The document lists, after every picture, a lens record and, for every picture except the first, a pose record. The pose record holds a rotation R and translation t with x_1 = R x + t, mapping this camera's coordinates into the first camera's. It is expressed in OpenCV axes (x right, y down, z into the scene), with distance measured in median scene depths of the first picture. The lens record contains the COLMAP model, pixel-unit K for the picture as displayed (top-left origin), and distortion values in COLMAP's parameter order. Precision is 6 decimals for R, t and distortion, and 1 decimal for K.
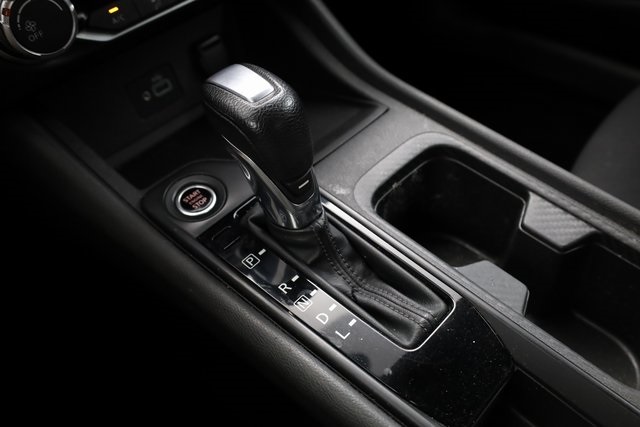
lens RADIAL K [[562.3, 0, 320.0], [0, 562.3, 213.5], [0, 0, 1]] dist [-0.005722, -0.001222]
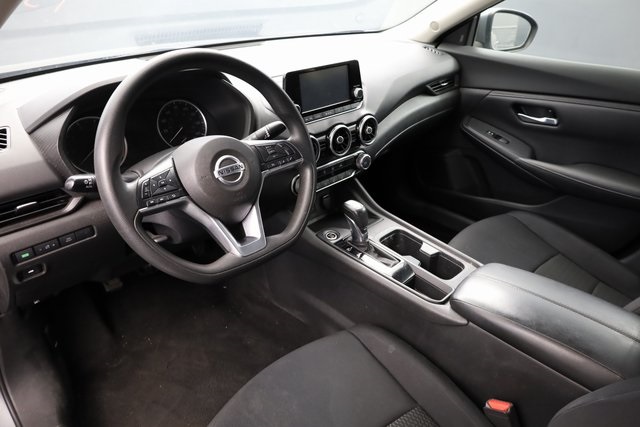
lens RADIAL K [[444.4, 0, 319.3], [0, 444.4, 222.4], [0, 0, 1]] dist [-0.005661, -0.002004]
pose [[0.996958, 0.076083, 0.016894, -0.359113], [-0.068591, 0.959475, -0.273317, 0.690147], [-0.037004, 0.271327, 0.961776, -1.810079]]
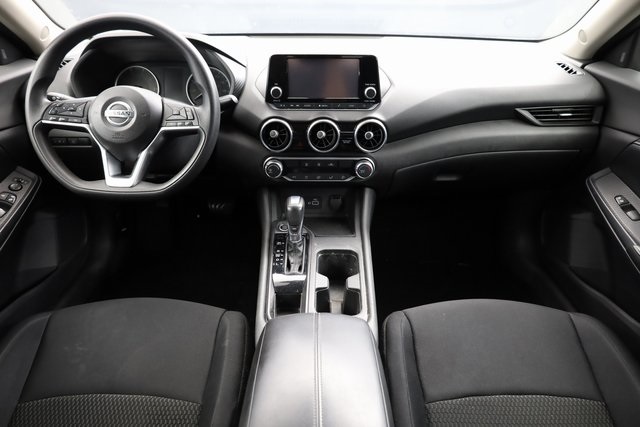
lens RADIAL K [[442.6, 0, 320.0], [0, 442.6, 213.5], [0, 0, 1]] dist [0.004991, 0.001517]
pose [[0.687103, 0.404502, -0.603546, 1.599056], [-0.558319, 0.825531, -0.082336, 0.009367], [0.464941, 0.393544, 0.793065, -1.152663]]
